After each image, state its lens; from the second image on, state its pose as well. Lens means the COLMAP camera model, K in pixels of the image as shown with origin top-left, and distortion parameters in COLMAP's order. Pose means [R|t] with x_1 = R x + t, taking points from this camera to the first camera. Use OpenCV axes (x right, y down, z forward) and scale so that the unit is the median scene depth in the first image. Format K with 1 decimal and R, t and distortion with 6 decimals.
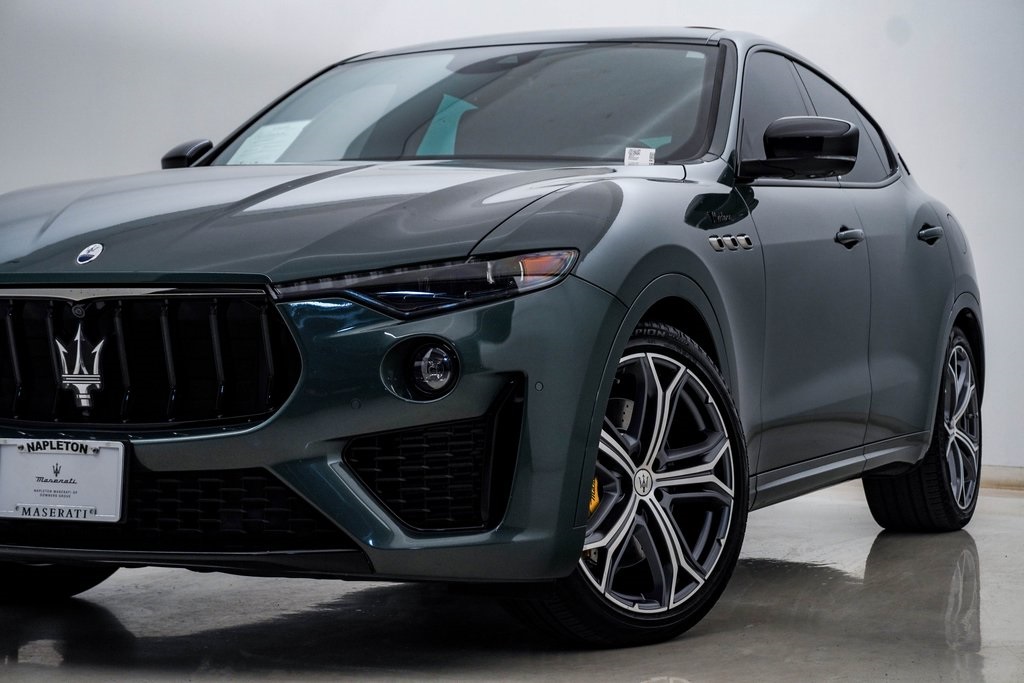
lens RADIAL K [[2185.3, 0, 511.6], [0, 2185.3, 342.5], [0, 0, 1]] dist [0.008715, 0.000000]
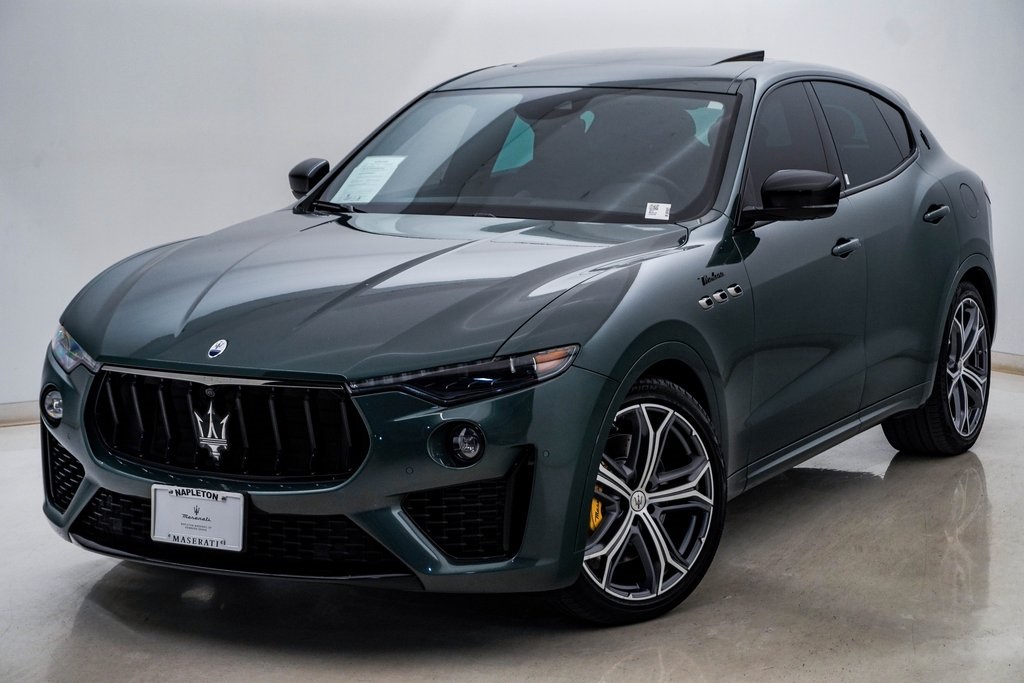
lens RADIAL K [[2185.3, 0, 509.3], [0, 2185.3, 337.7], [0, 0, 1]] dist [0.008715, 0.000000]
pose [[0.996312, 0.004857, -0.085664, 0.104114], [0.005792, 0.992312, 0.123627, -0.215863], [0.085606, -0.123668, 0.988624, -0.326114]]
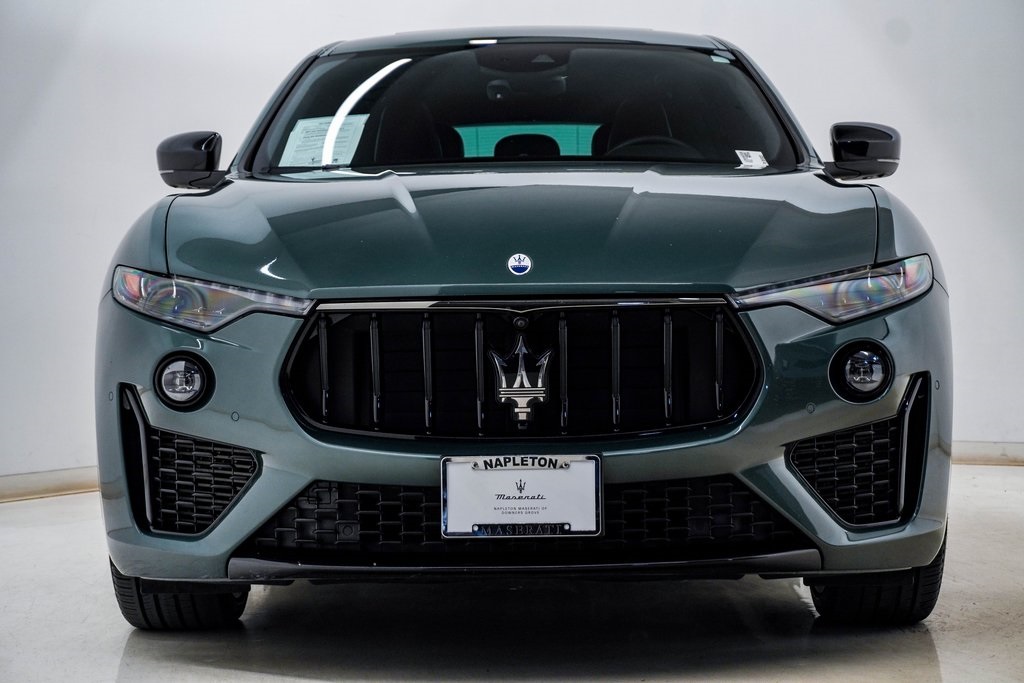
lens RADIAL K [[2185.3, 0, 518.4], [0, 2185.3, 344.7], [0, 0, 1]] dist [0.008715, 0.000000]
pose [[0.918442, -0.025725, 0.394719, -0.586159], [0.019251, 0.999607, 0.020355, -0.024727], [-0.395087, -0.011096, 0.918576, 0.100971]]
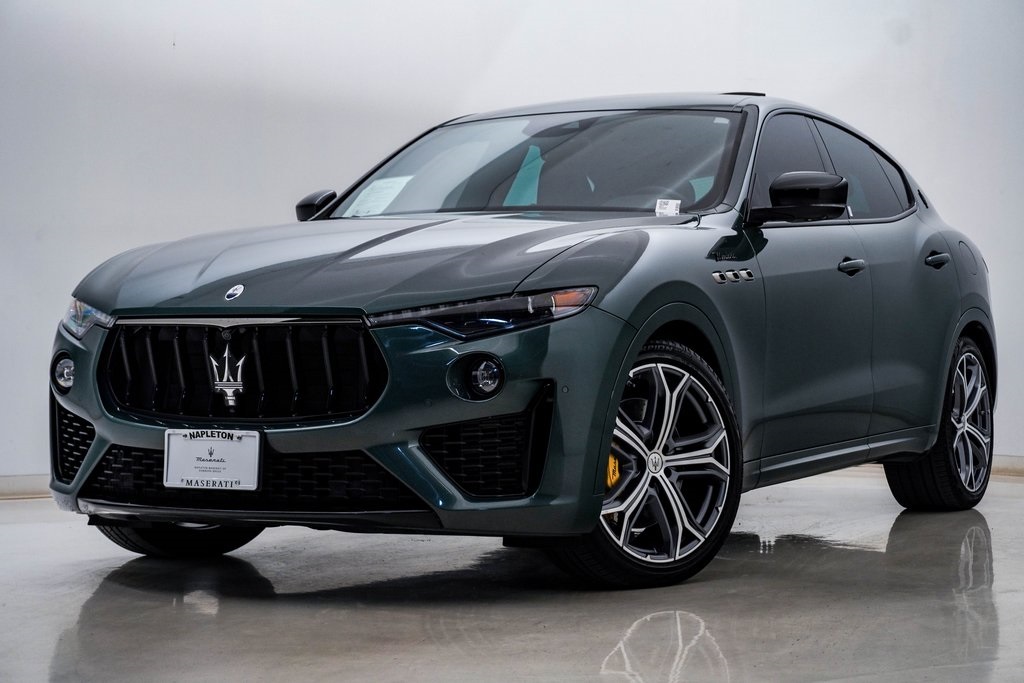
lens RADIAL K [[2185.3, 0, 511.5], [0, 2185.3, 336.6], [0, 0, 1]] dist [0.008715, 0.000000]
pose [[0.997392, -0.004476, -0.072041, 0.075527], [0.004261, 0.999986, -0.003143, -0.008409], [0.072054, 0.002828, 0.997397, -0.337729]]
